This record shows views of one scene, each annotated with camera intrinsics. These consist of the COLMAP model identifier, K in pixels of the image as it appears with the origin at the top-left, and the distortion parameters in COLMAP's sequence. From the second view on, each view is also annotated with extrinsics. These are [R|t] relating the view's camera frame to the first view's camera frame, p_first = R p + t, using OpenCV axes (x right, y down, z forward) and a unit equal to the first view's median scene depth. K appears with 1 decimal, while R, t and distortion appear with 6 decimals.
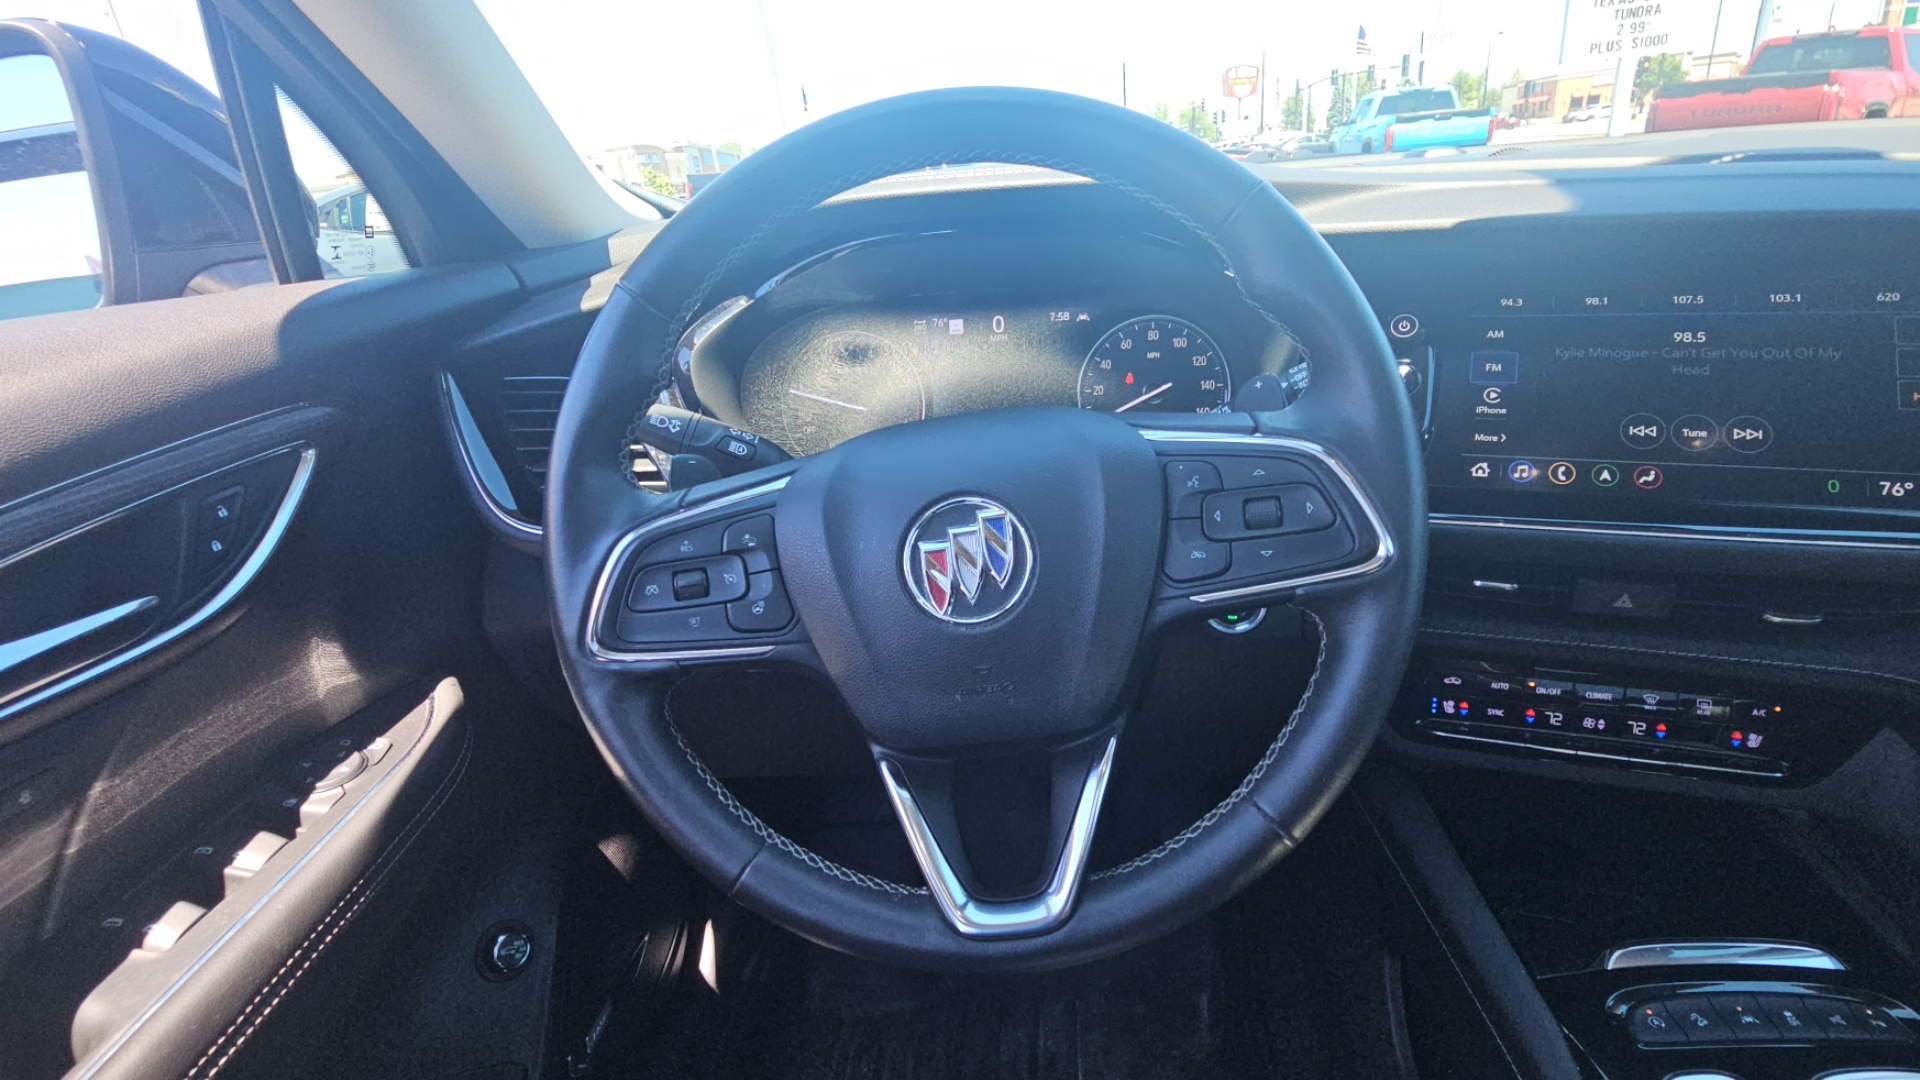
lens RADIAL K [[861.8, 0, 982.9], [0, 861.8, 550.0], [0, 0, 1]] dist [0.010501, -0.007898]
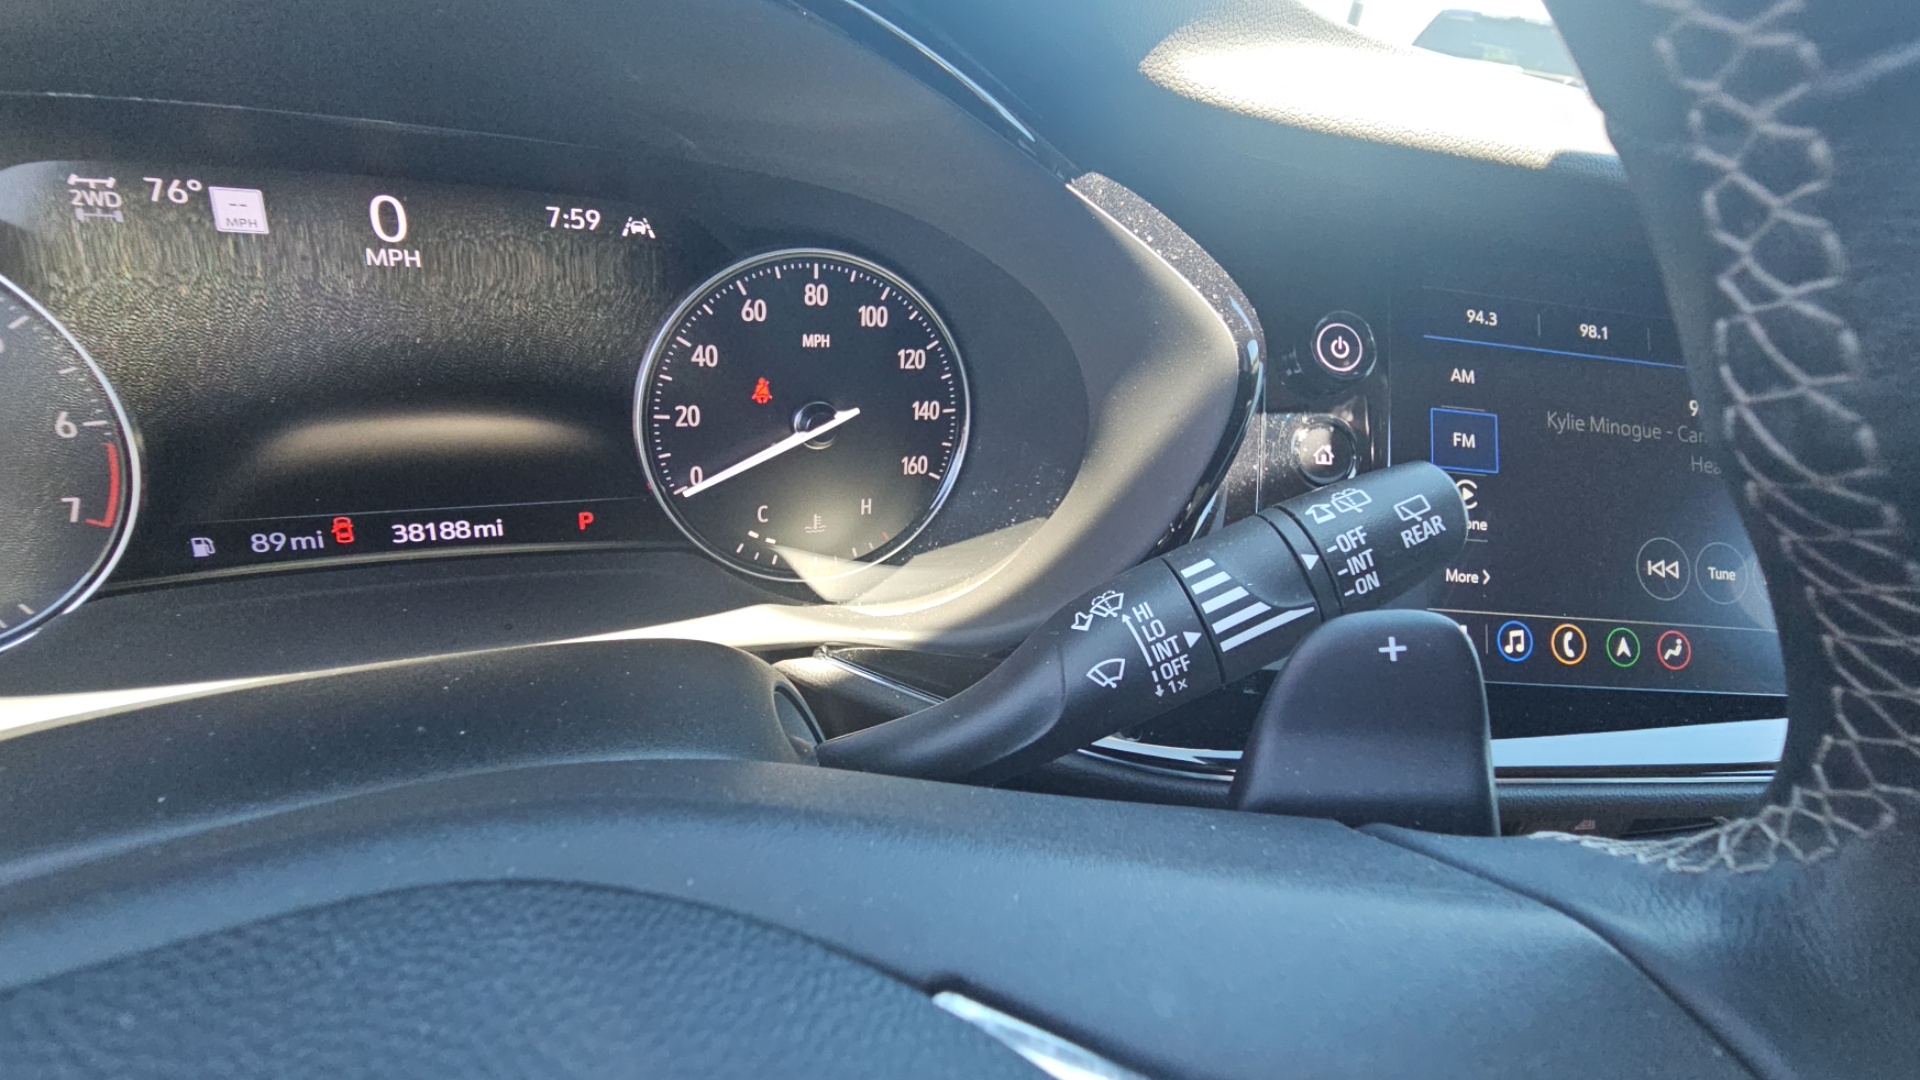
lens RADIAL K [[861.8, 0, 974.4], [0, 861.8, 547.4], [0, 0, 1]] dist [0.010501, -0.007898]
pose [[0.858630, -0.070714, 0.507696, 0.045081], [-0.001574, 0.990070, 0.140563, -0.227855], [-0.512594, -0.121491, 0.849992, 0.709974]]
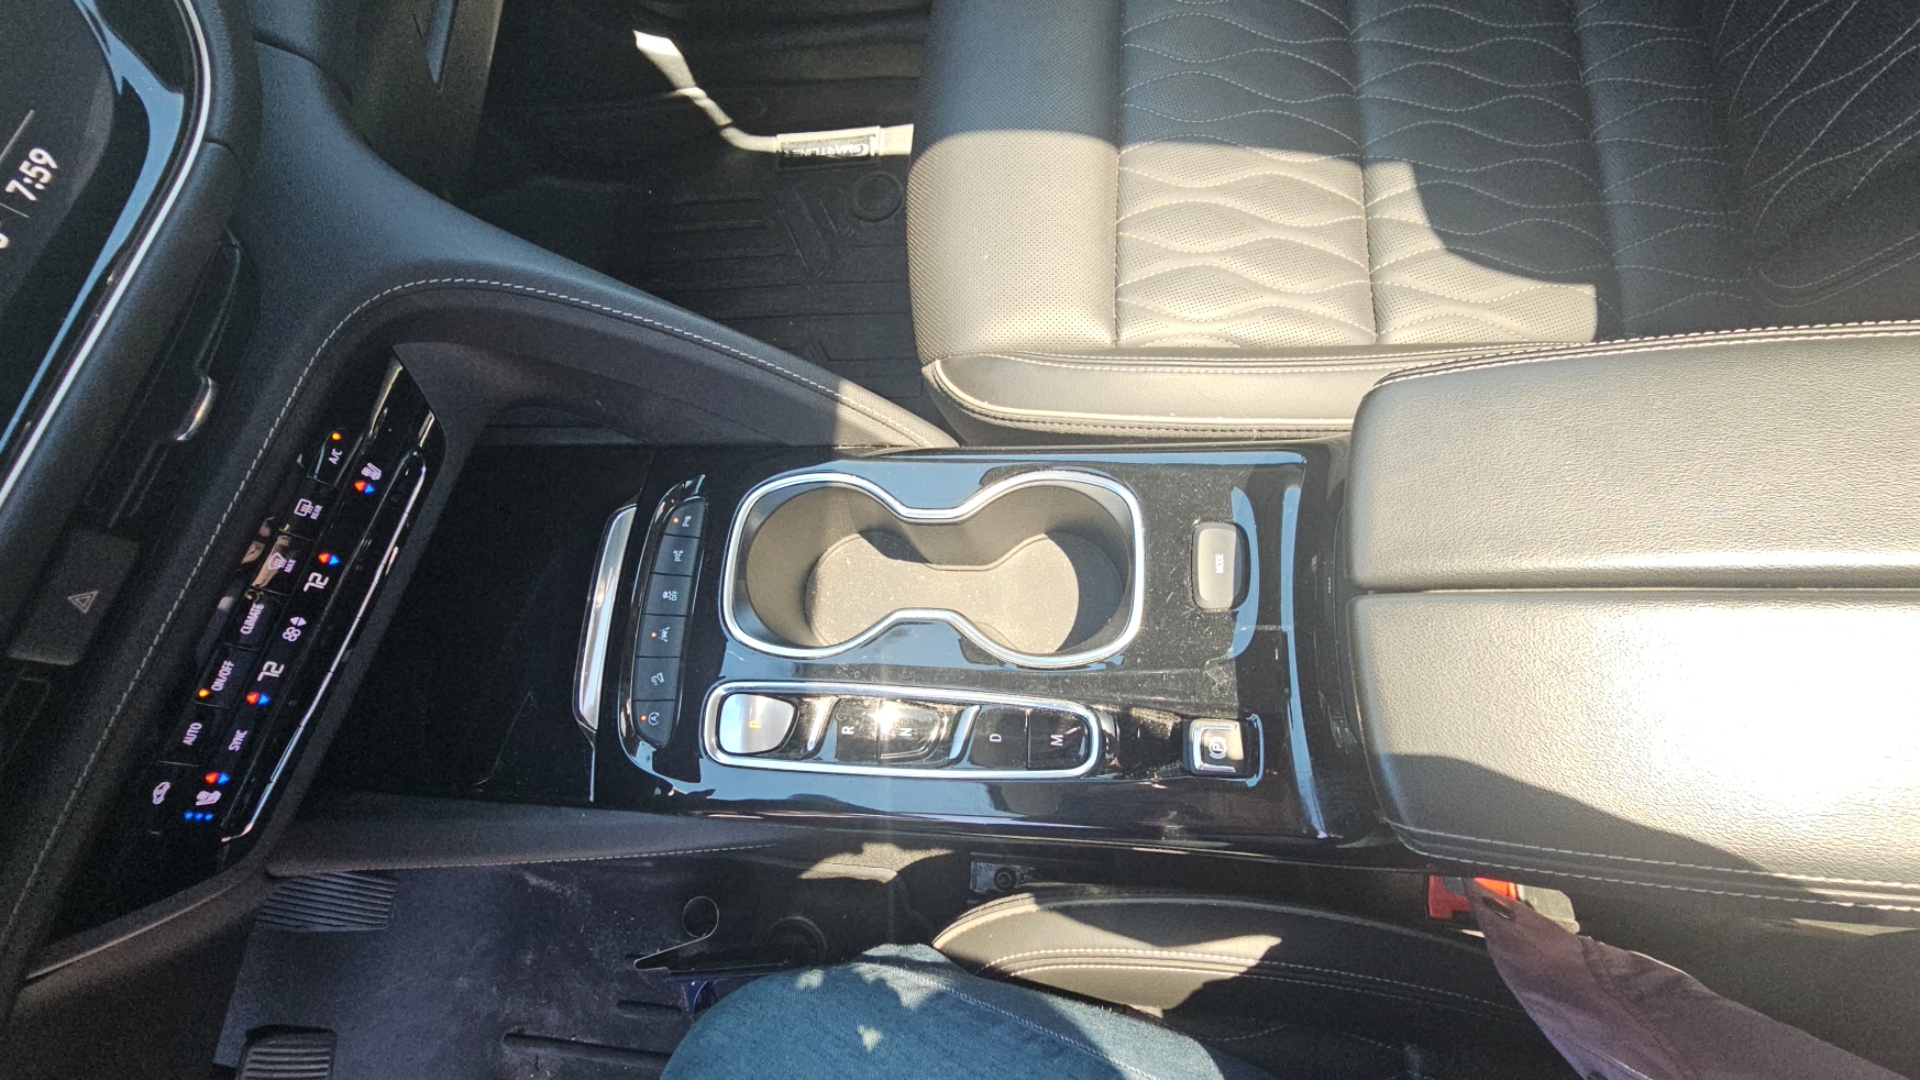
lens RADIAL K [[861.8, 0, 965.6], [0, 861.8, 542.3], [0, 0, 1]] dist [0.010501, -0.007898]
pose [[0.017794, -0.941155, 0.337507, 0.574084], [0.562404, 0.288517, 0.774893, -0.079421], [-0.826671, 0.176027, 0.534443, 0.113834]]
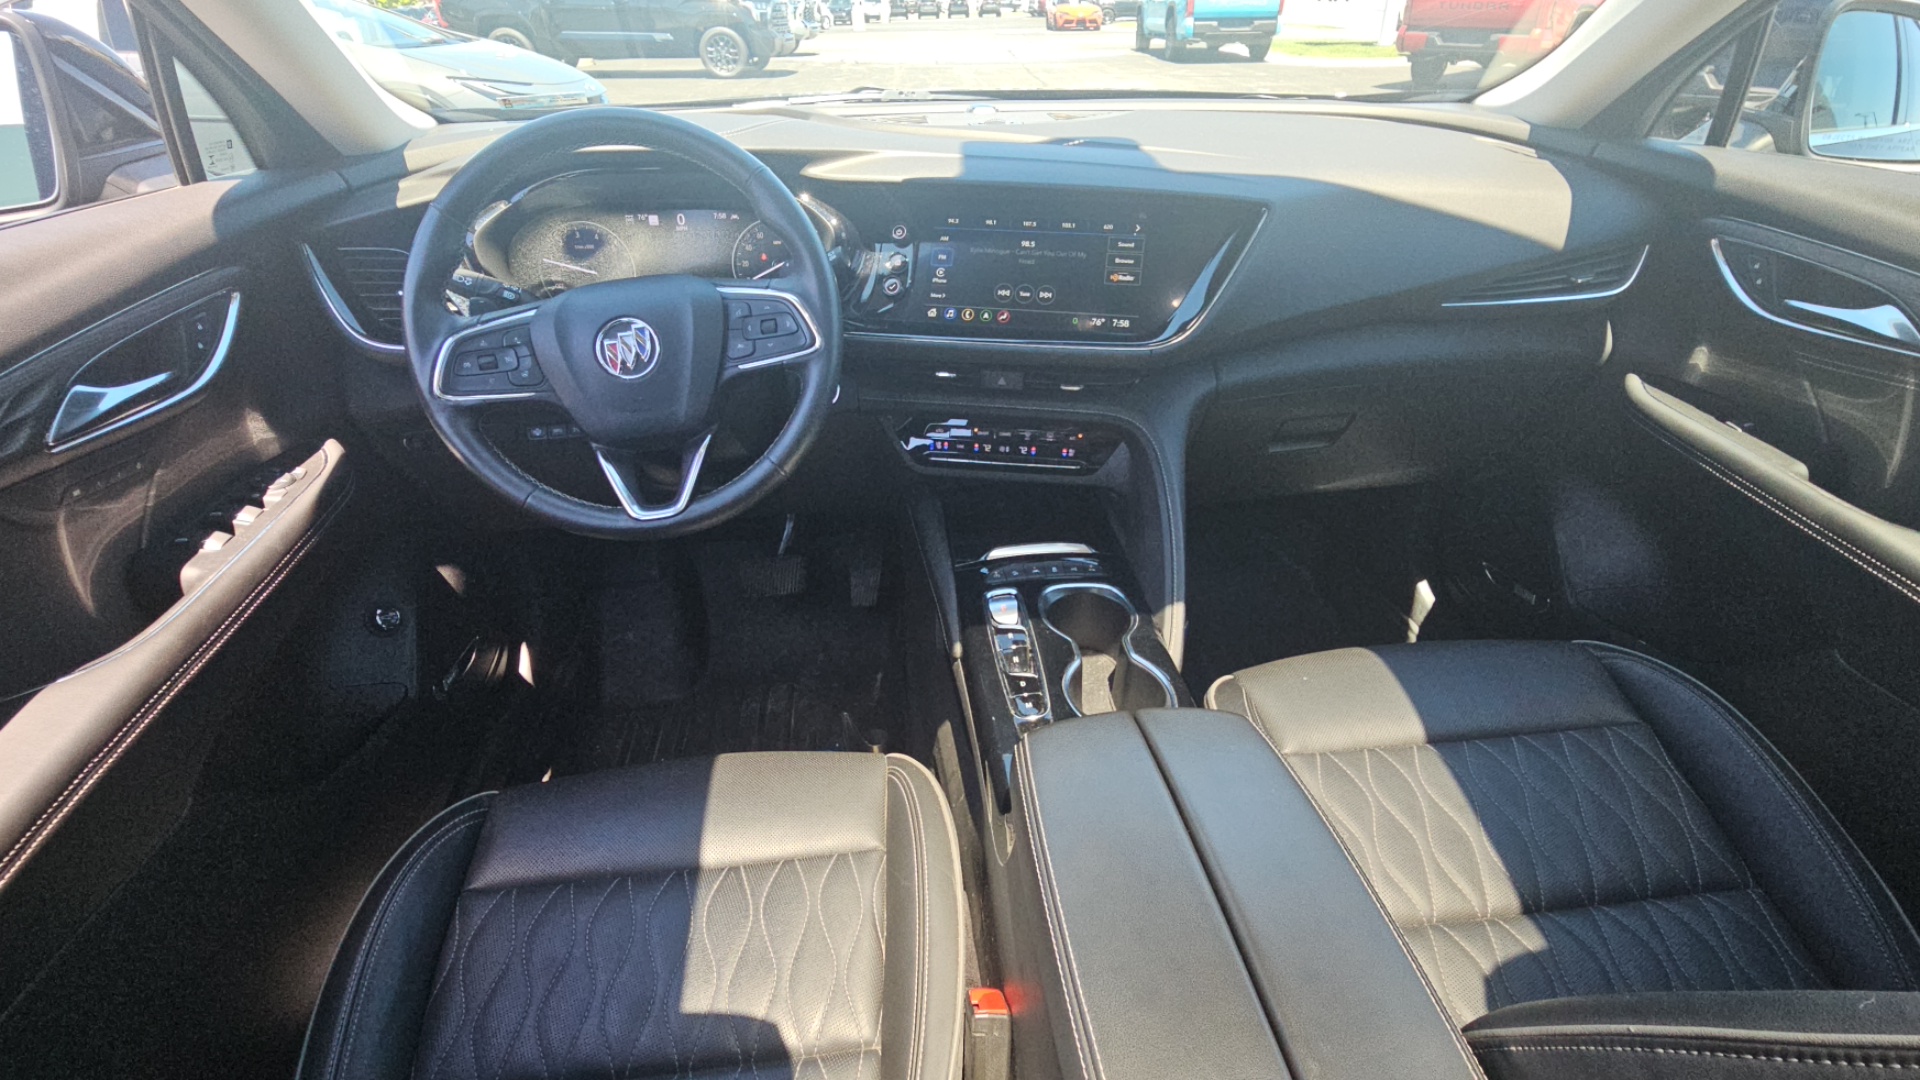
lens RADIAL K [[861.8, 0, 979.5], [0, 861.8, 544.8], [0, 0, 1]] dist [0.010501, -0.007898]
pose [[0.981432, -0.041060, 0.187366, 0.303132], [0.014012, 0.989557, 0.143458, 0.144868], [-0.191300, -0.138169, 0.971758, -0.955871]]
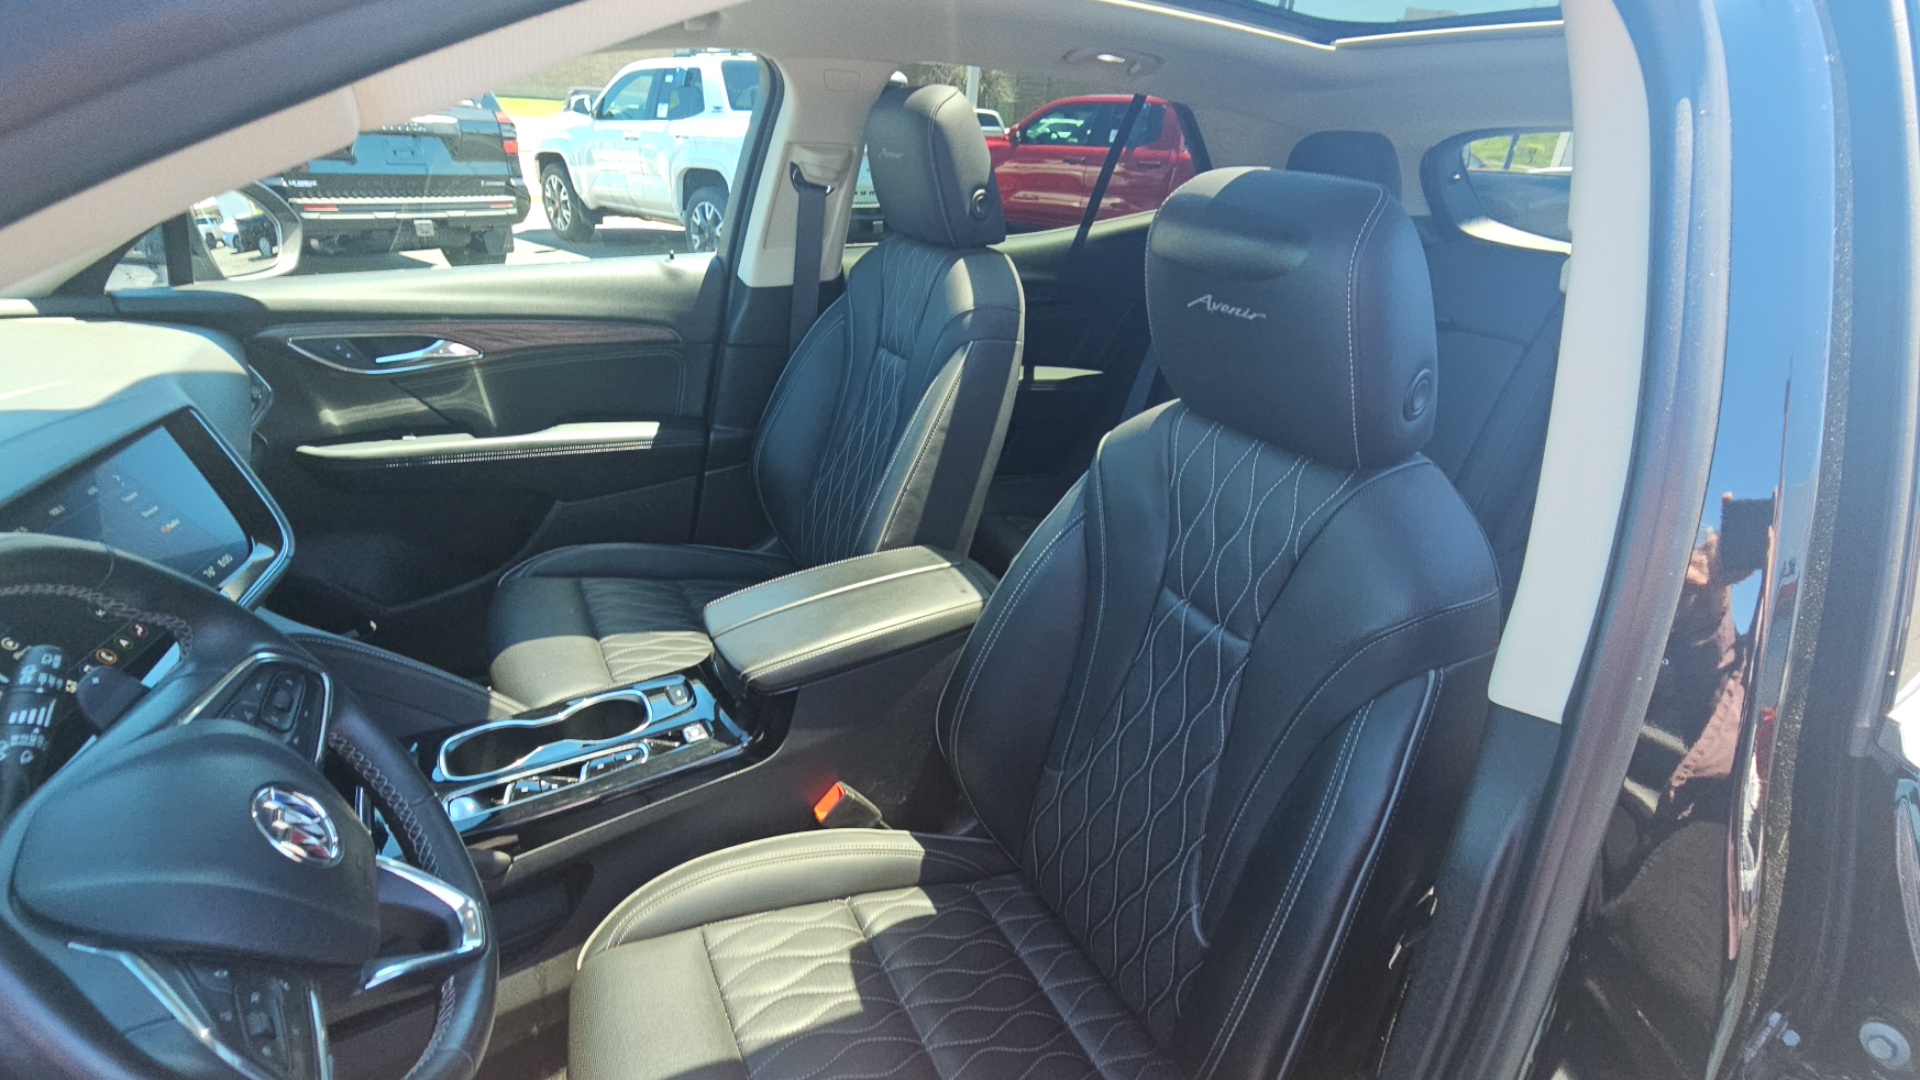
lens RADIAL K [[861.8, 0, 974.2], [0, 861.8, 545.0], [0, 0, 1]] dist [0.010501, -0.007898]
pose [[-0.560966, -0.320282, 0.763372, -1.112025], [0.325794, 0.762302, 0.559243, -0.541186], [-0.761036, 0.562419, -0.323280, 0.274813]]
